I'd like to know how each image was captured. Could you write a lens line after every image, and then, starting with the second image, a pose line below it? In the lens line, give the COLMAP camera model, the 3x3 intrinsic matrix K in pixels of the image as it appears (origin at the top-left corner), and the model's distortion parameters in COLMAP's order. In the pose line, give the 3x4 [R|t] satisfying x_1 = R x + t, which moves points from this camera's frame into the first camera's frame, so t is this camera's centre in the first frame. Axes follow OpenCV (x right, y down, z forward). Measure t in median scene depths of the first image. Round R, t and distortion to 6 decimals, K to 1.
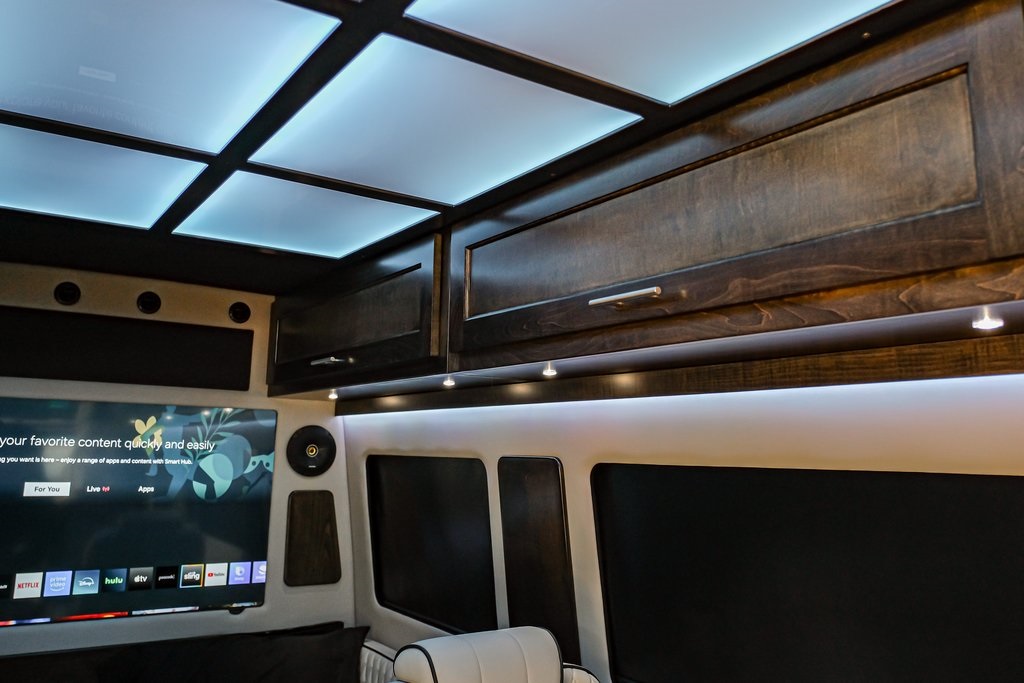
lens RADIAL K [[811.4, 0, 486.0], [0, 811.4, 305.1], [0, 0, 1]] dist [-0.016334, 0.003723]
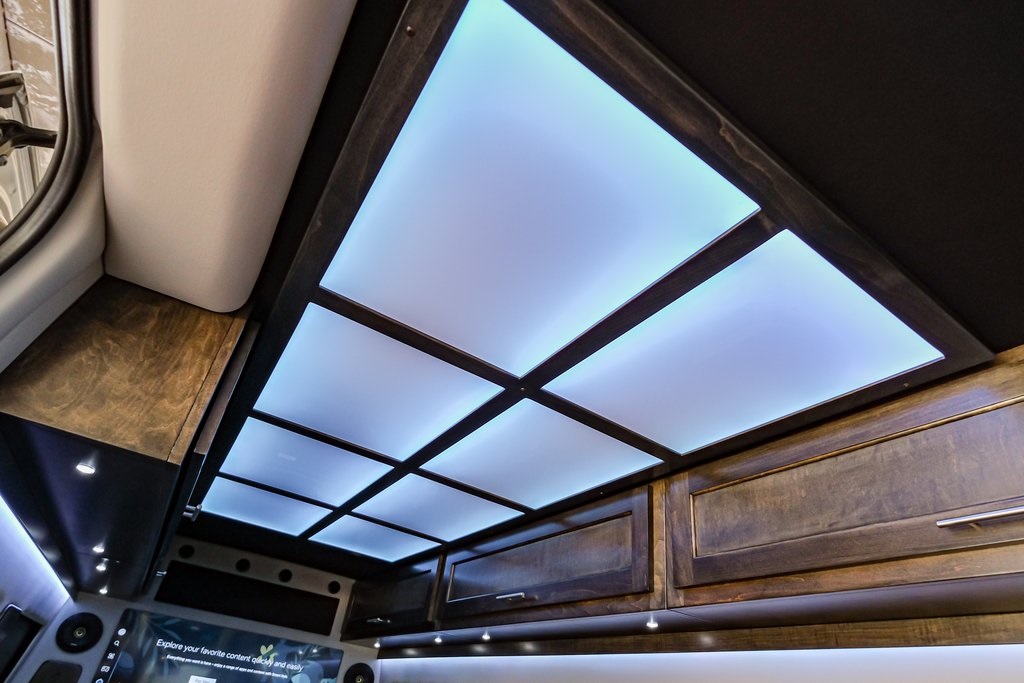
lens RADIAL K [[545.1, 0, 497.4], [0, 545.1, 403.3], [0, 0, 1]] dist [0.001479, -0.002863]
pose [[0.994038, 0.092311, -0.058026, 0.089313], [-0.106729, 0.932625, -0.344703, 0.007369], [0.022296, 0.348841, 0.936917, -0.267924]]
